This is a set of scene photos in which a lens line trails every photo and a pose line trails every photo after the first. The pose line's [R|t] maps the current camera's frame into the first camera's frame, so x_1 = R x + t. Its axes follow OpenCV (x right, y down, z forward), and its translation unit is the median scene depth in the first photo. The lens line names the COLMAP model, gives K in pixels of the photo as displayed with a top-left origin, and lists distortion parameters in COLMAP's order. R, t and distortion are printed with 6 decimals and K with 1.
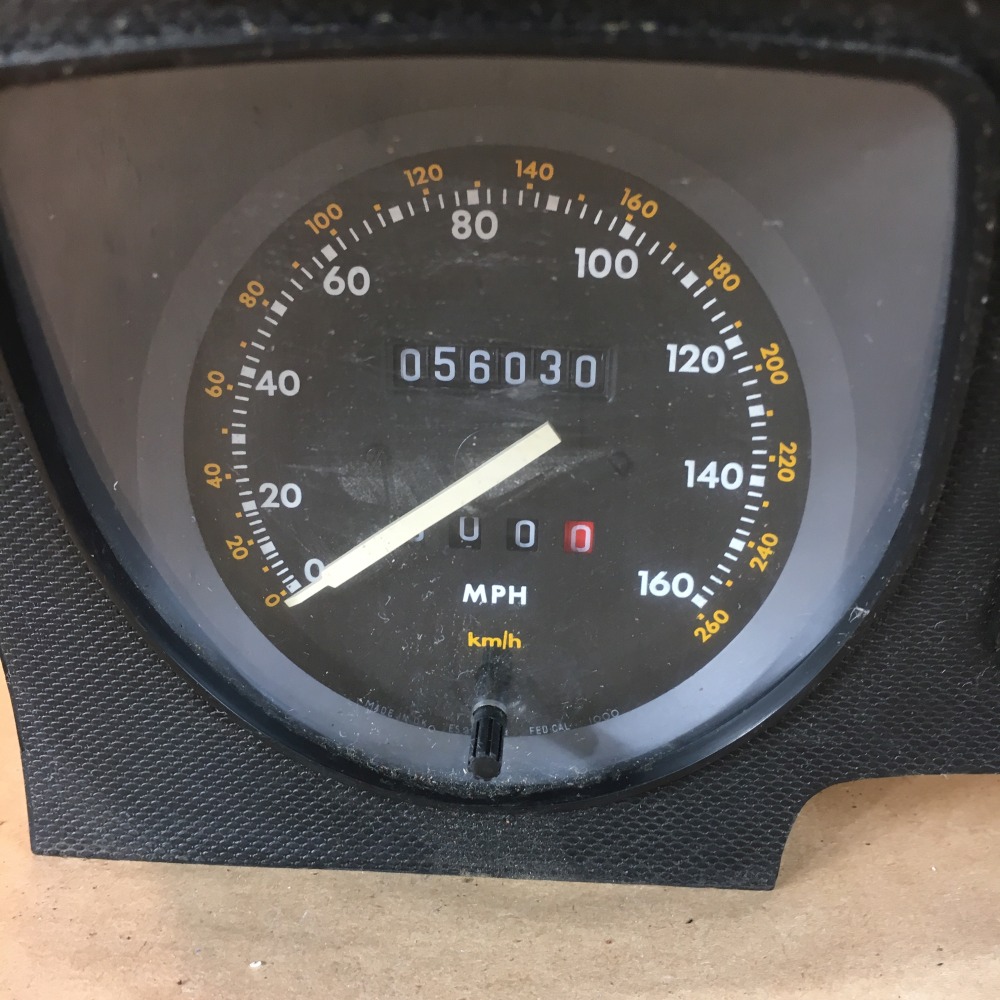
lens RADIAL K [[1189.4, 0, 494.7], [0, 1189.4, 486.6], [0, 0, 1]] dist [0.064893, -0.111793]
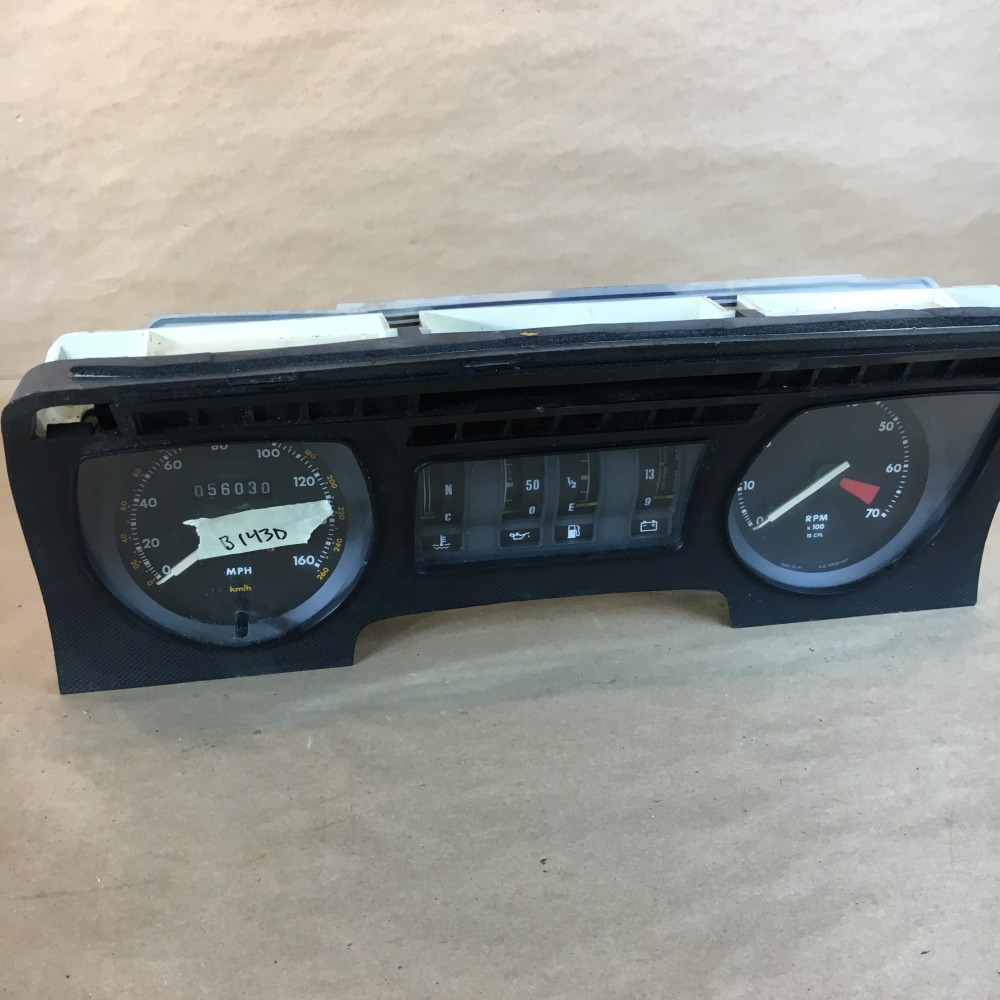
lens RADIAL K [[1162.5, 0, 489.7], [0, 1162.5, 499.1], [0, 0, 1]] dist [0.109952, -0.213530]
pose [[0.970087, -0.097272, 0.222417, -0.021985], [0.082014, 0.993663, 0.076862, -0.226826], [-0.228484, -0.056321, 0.971917, -1.671506]]
